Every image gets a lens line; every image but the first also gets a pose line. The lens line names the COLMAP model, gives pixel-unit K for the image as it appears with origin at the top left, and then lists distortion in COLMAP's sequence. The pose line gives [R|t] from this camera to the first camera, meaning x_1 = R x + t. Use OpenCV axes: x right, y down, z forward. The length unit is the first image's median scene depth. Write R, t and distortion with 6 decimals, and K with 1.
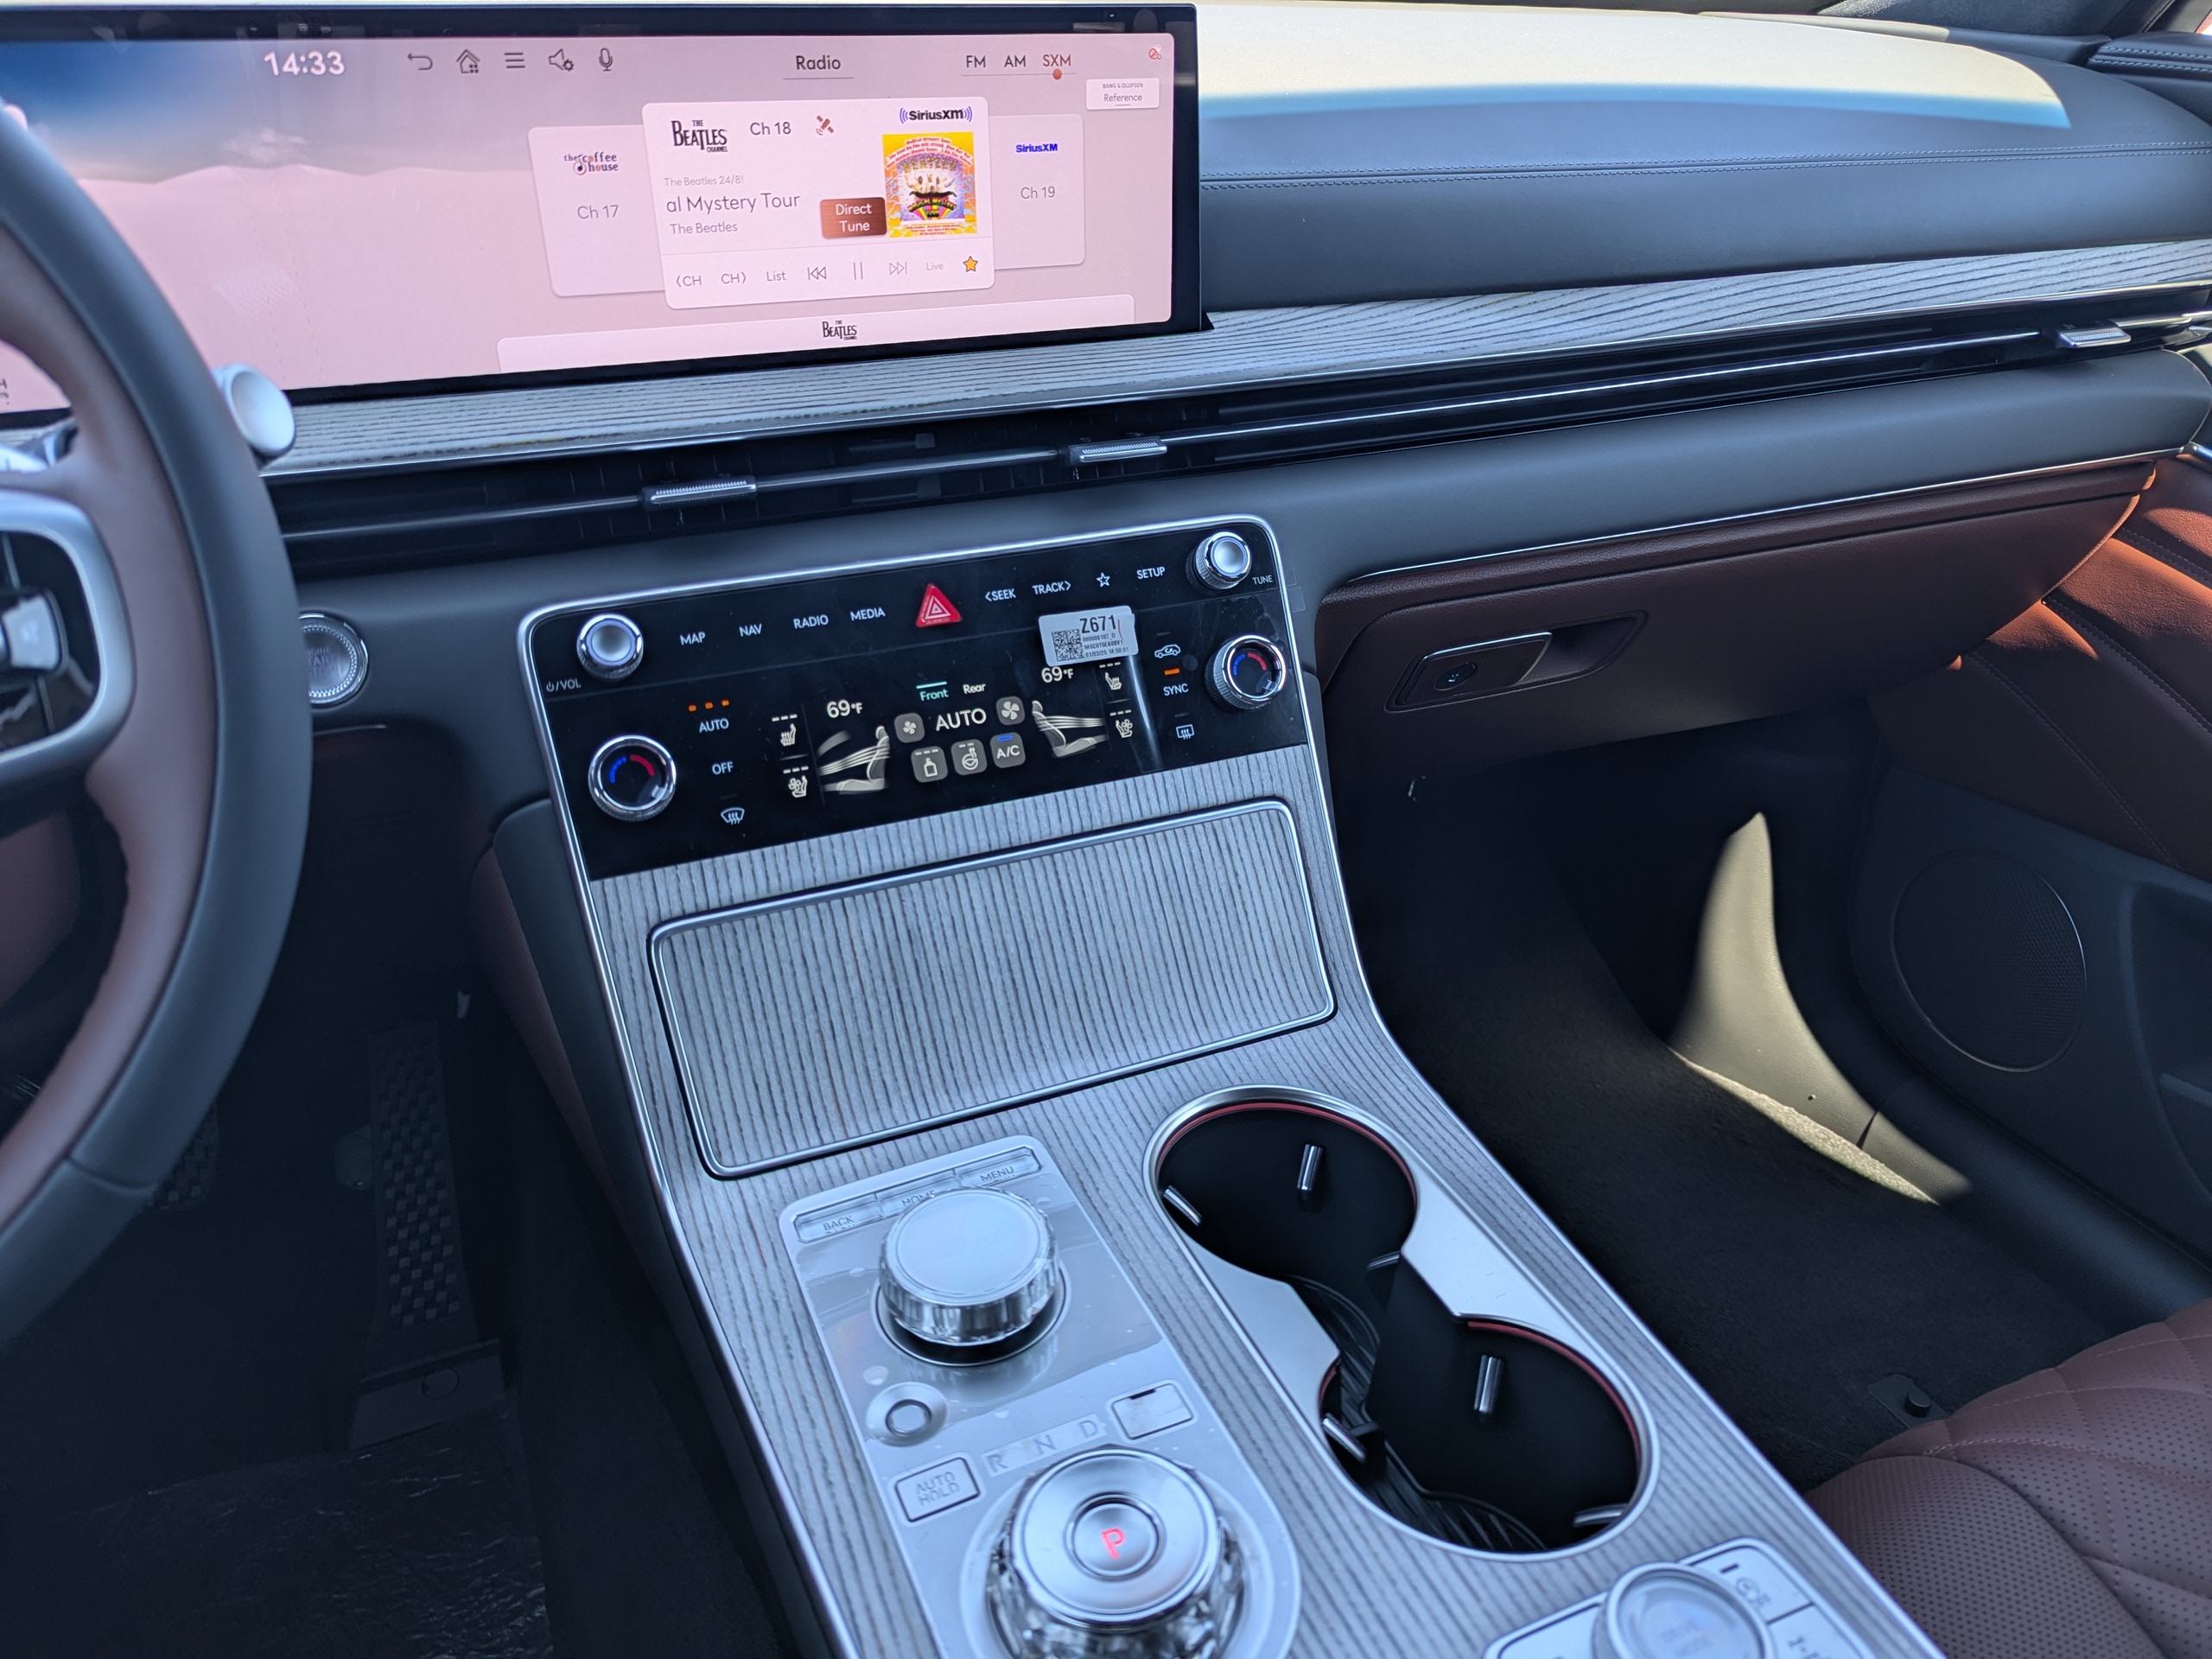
lens RADIAL K [[1531.3, 0, 1103.3], [0, 1531.3, 842.7], [0, 0, 1]] dist [0.031837, -0.036168]
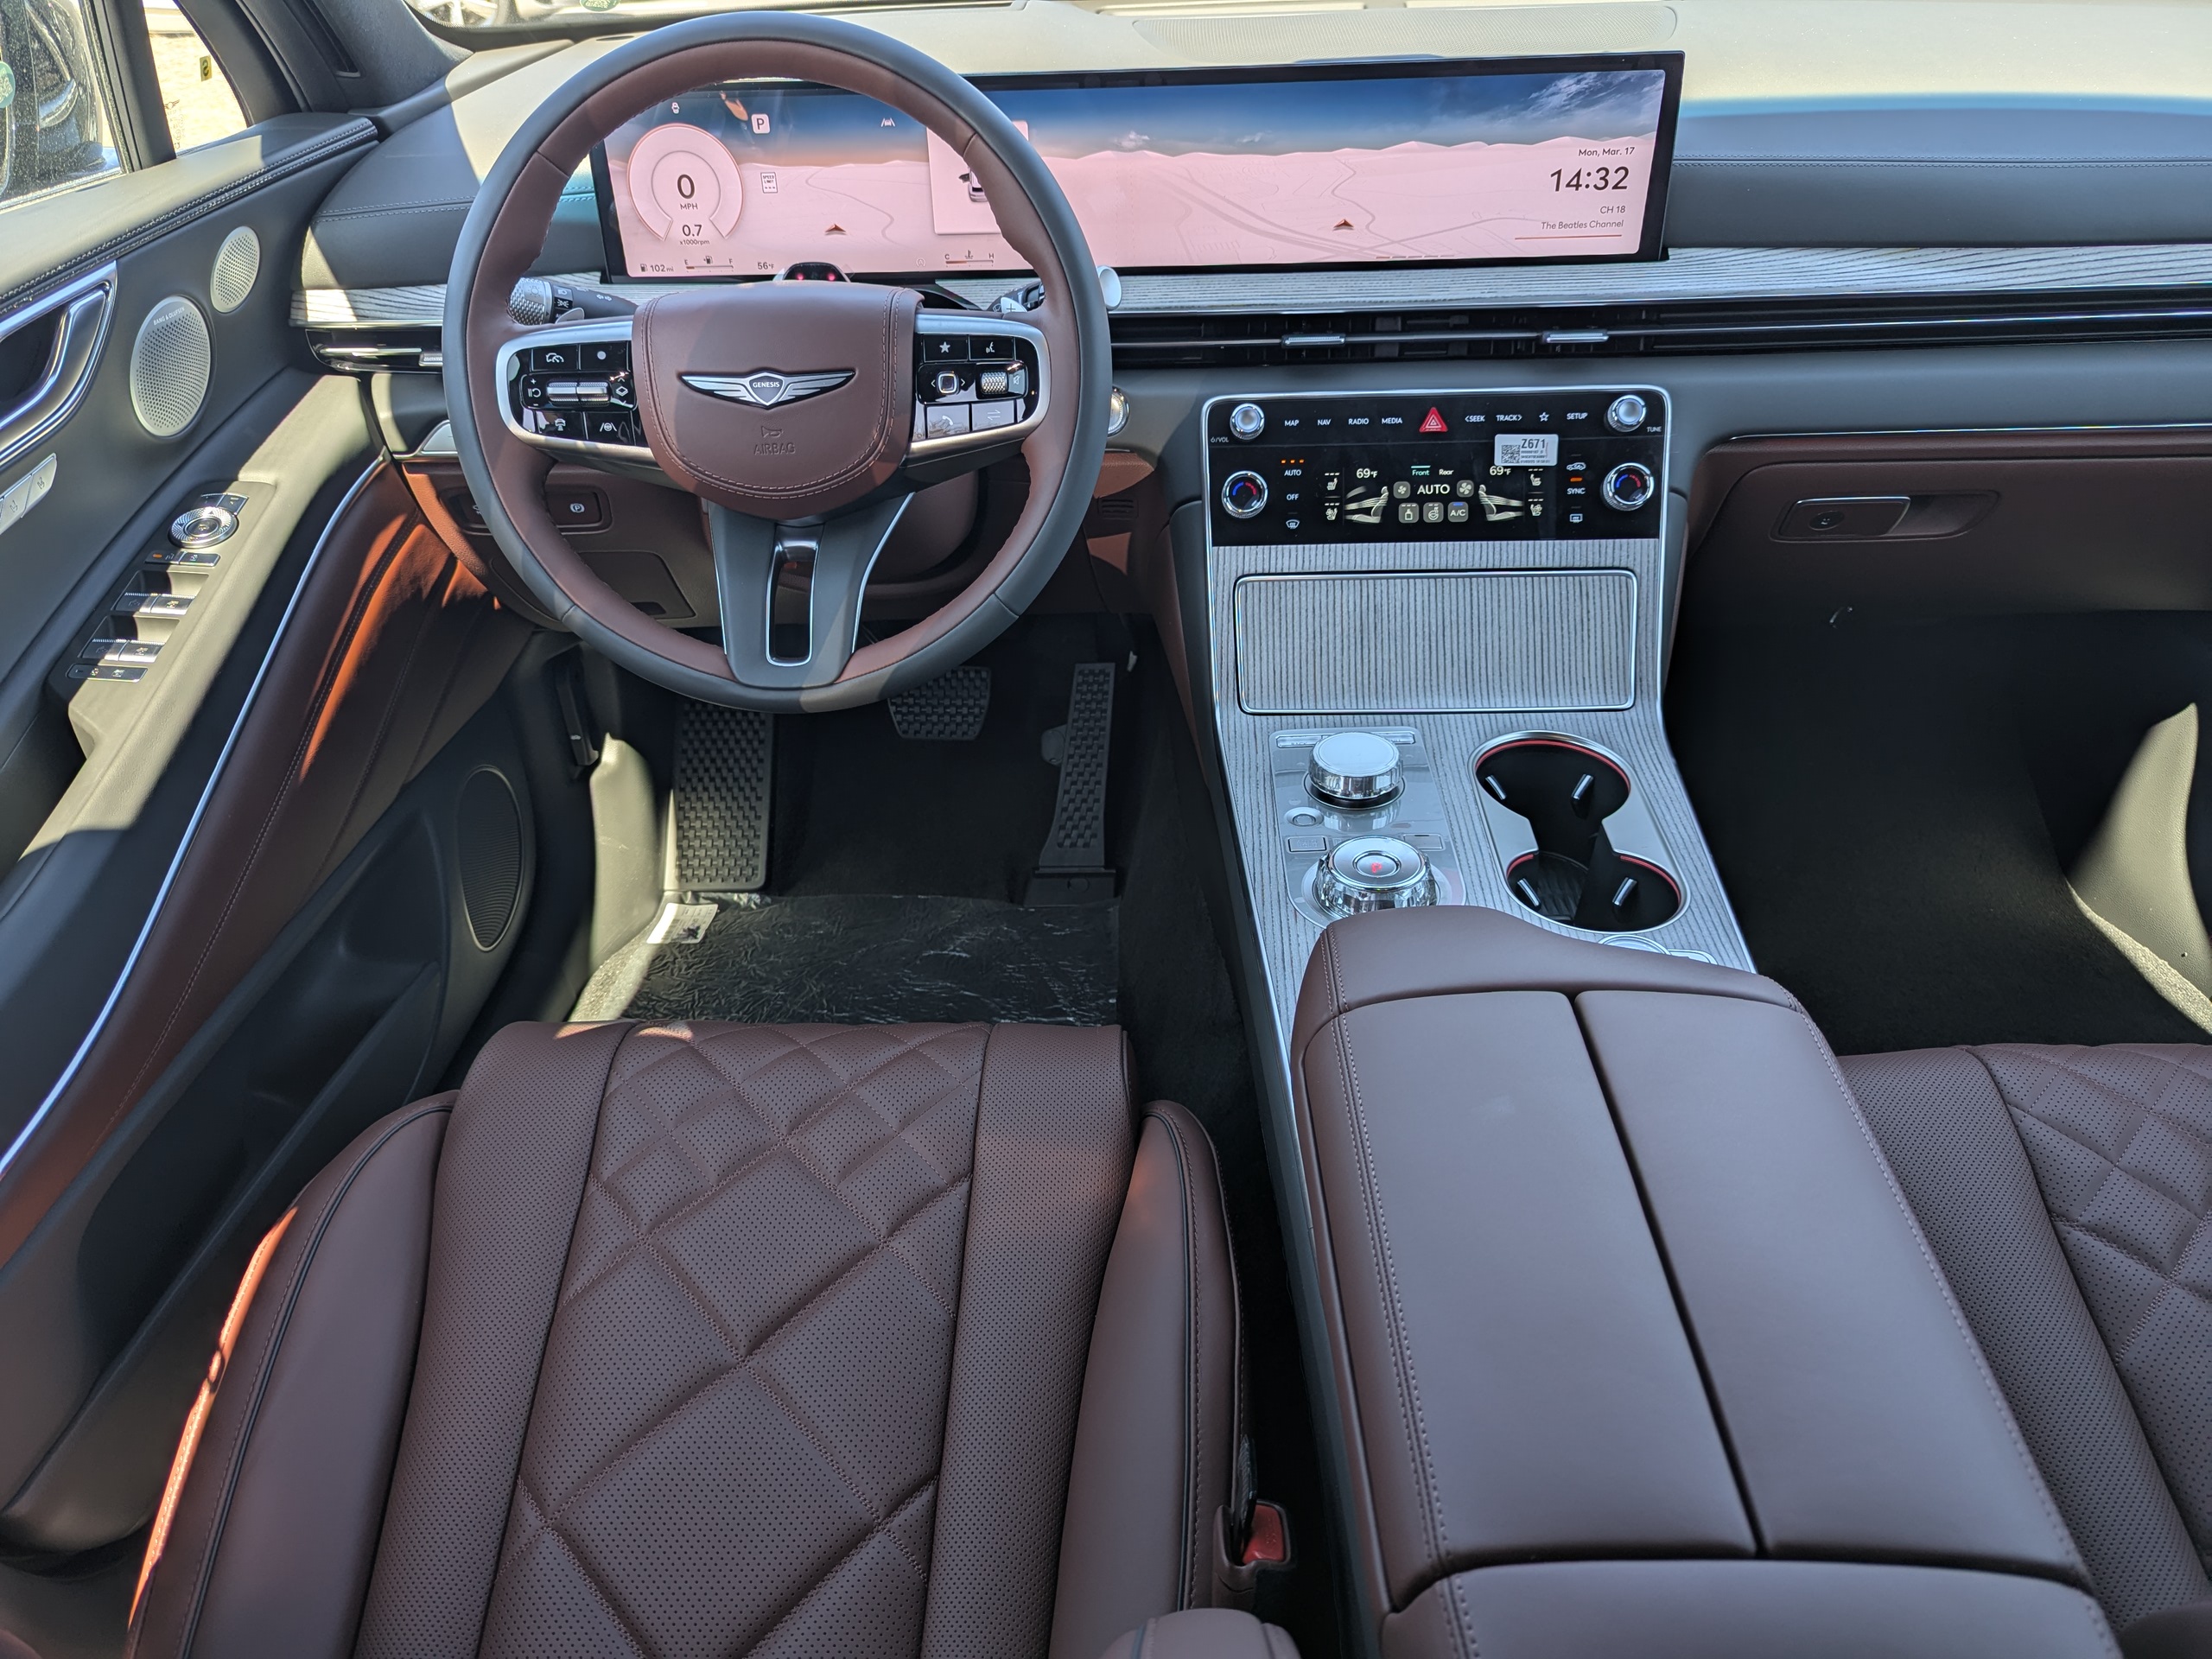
lens RADIAL K [[1531.3, 0, 1104.2], [0, 1531.3, 824.6], [0, 0, 1]] dist [0.031837, -0.036168]
pose [[0.897874, 0.215703, -0.383790, 0.338493], [-0.180102, 0.975431, 0.126877, 0.142374], [0.401729, -0.044798, 0.914662, -0.781490]]
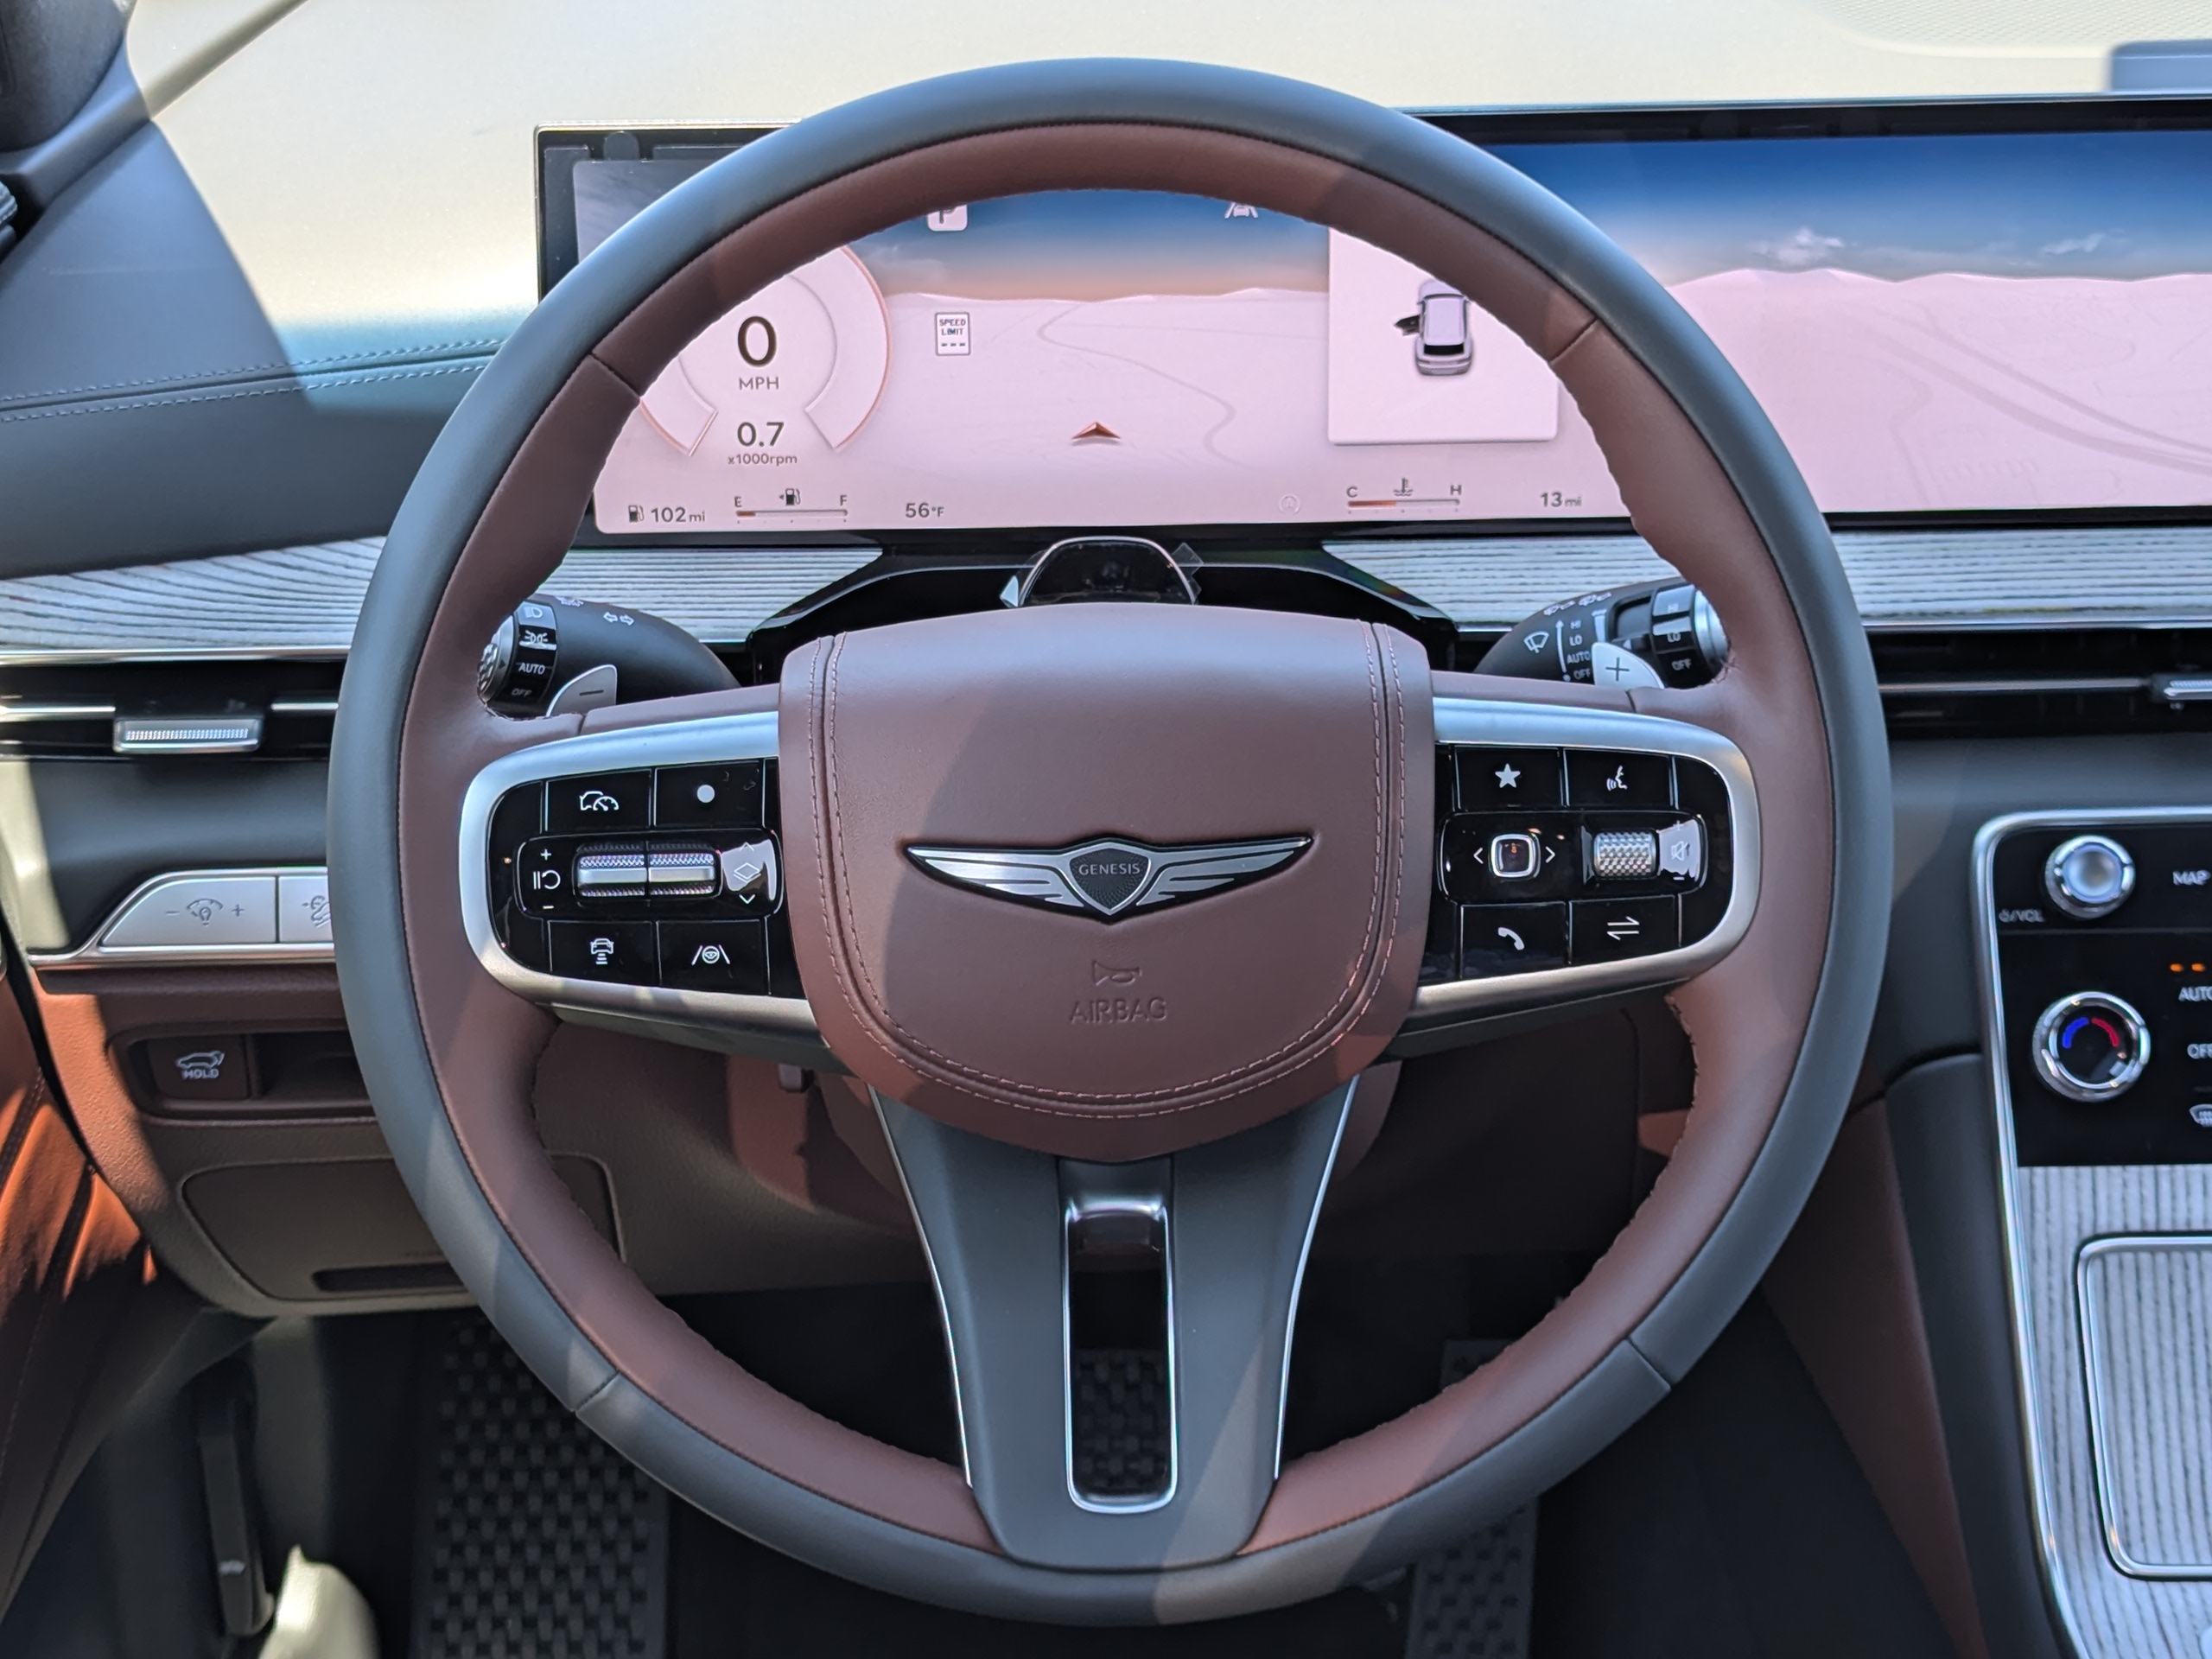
lens RADIAL K [[4131.9, 0, 1103.1], [0, 4131.9, 832.8], [0, 0, 1]] dist [0.067600, 0.000000]
pose [[0.914211, 0.144853, -0.378466, 0.018099], [-0.174336, 0.983674, -0.044631, 0.033004], [0.365822, 0.106782, 0.924539, -1.146009]]
